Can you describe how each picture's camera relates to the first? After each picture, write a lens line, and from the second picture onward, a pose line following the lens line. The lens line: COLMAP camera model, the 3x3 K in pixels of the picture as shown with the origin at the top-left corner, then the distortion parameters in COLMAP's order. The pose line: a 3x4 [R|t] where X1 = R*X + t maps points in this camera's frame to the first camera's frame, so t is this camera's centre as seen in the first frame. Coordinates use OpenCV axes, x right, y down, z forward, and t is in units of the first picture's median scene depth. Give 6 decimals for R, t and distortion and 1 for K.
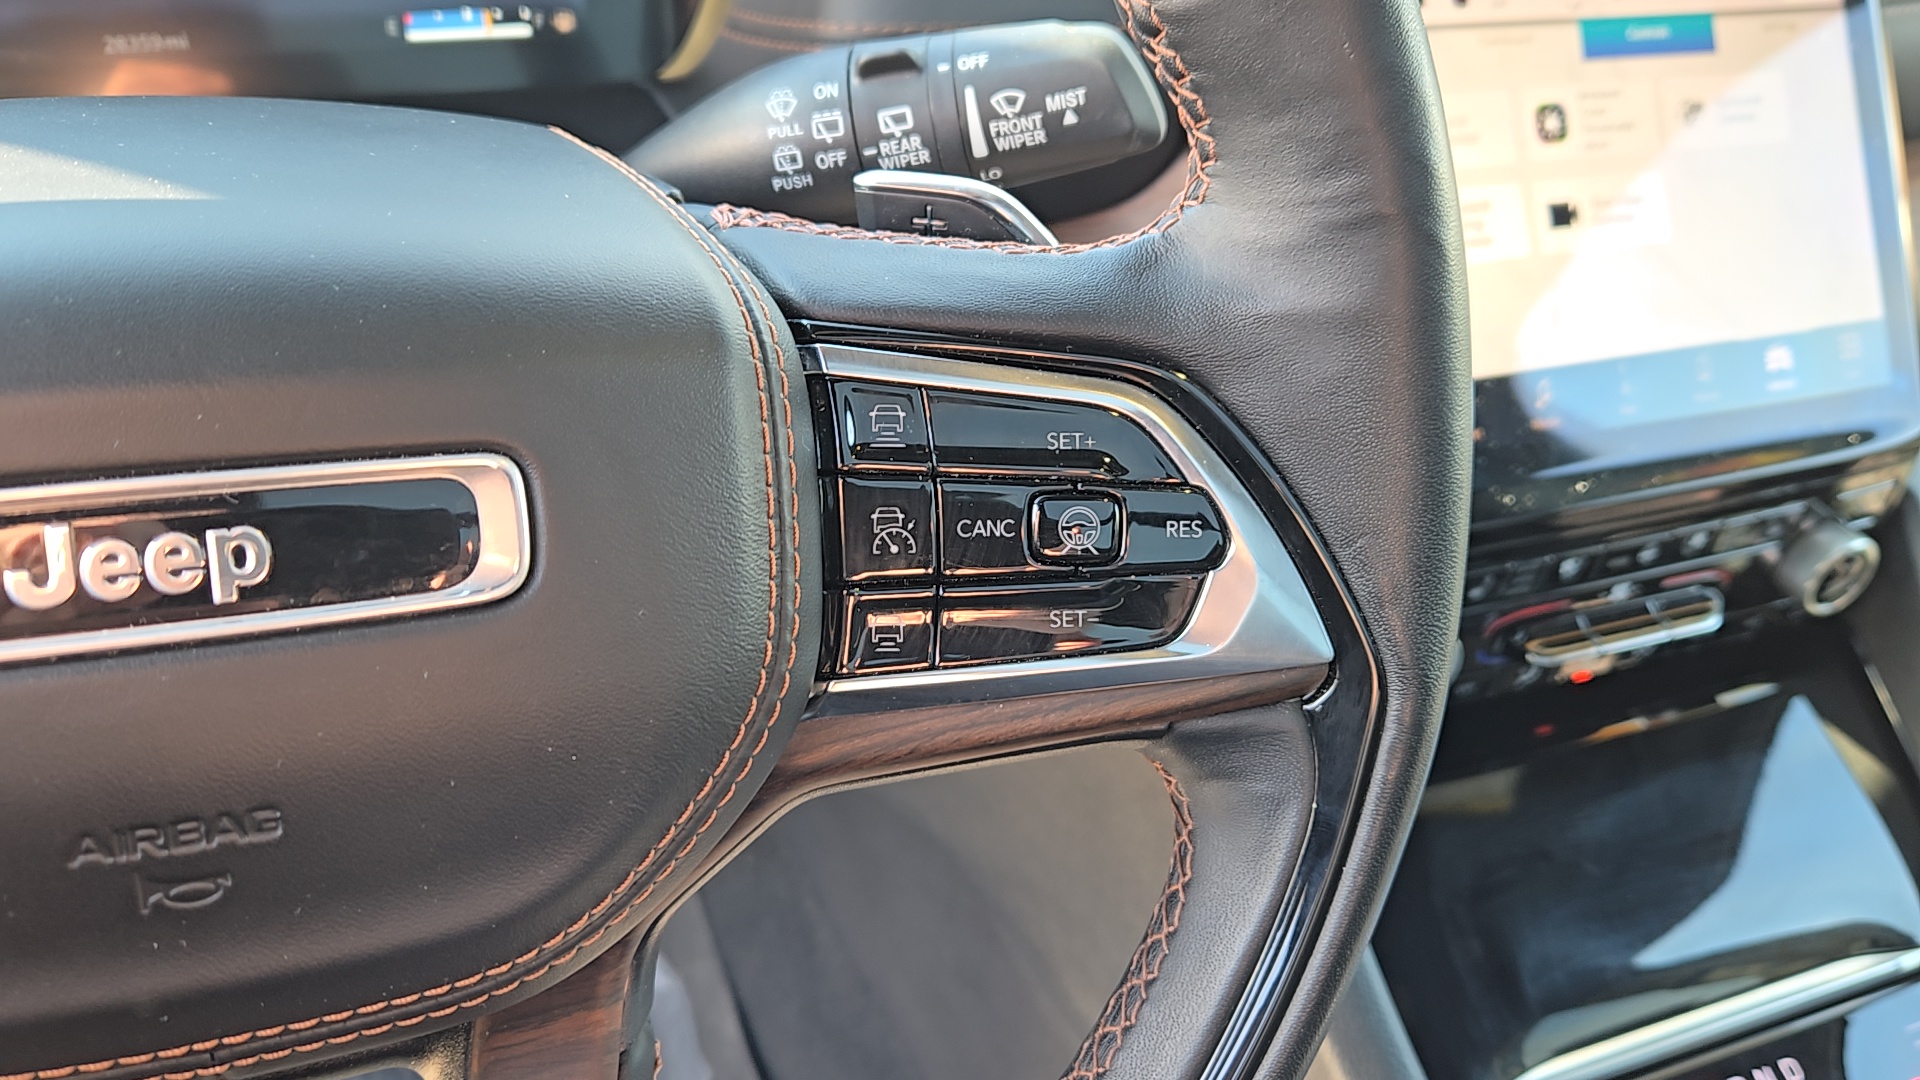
lens RADIAL K [[1585.8, 0, 958.6], [0, 1585.8, 528.0], [0, 0, 1]] dist [0.017620, -0.006329]
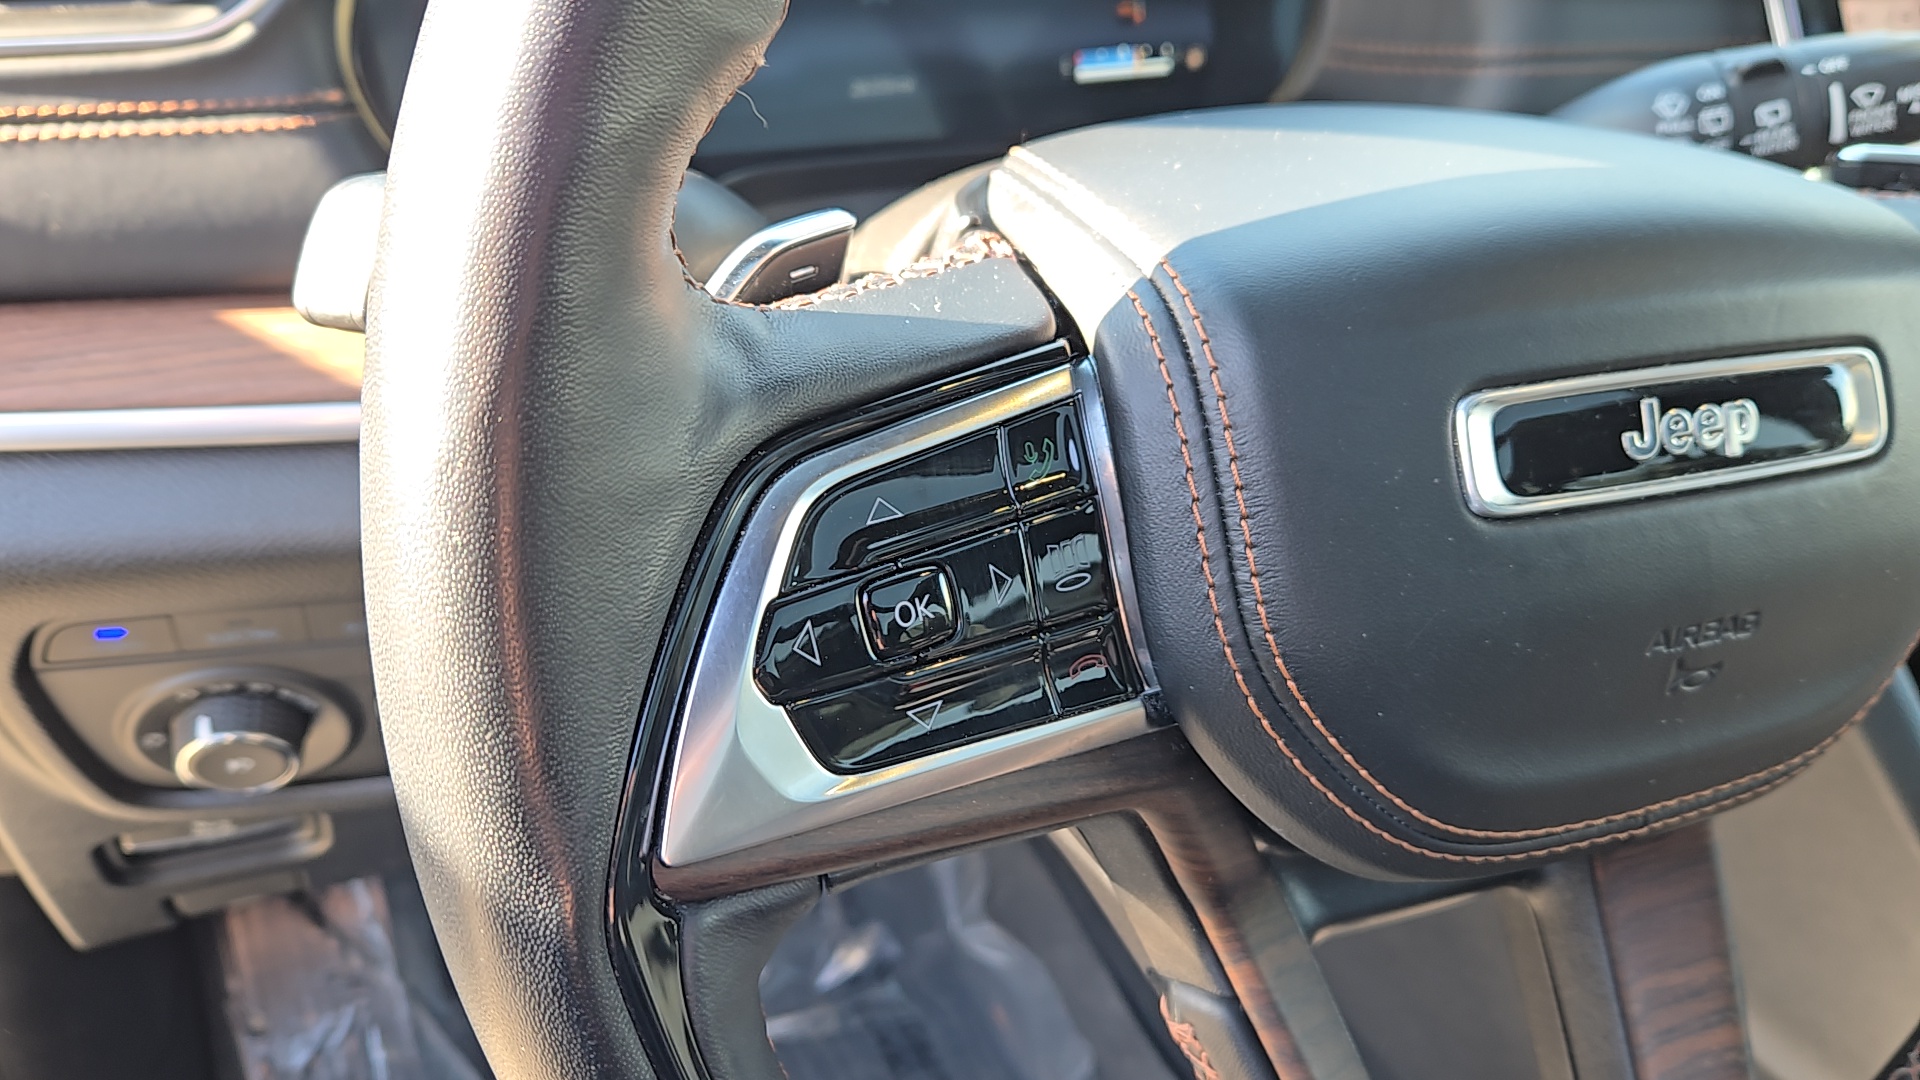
lens RADIAL K [[1585.8, 0, 958.6], [0, 1585.8, 528.0], [0, 0, 1]] dist [0.017620, -0.006329]
pose [[0.998603, -0.038433, 0.036253, -0.729017], [0.039581, 0.998720, -0.031496, 0.077424], [-0.034997, 0.032887, 0.998846, -0.198910]]
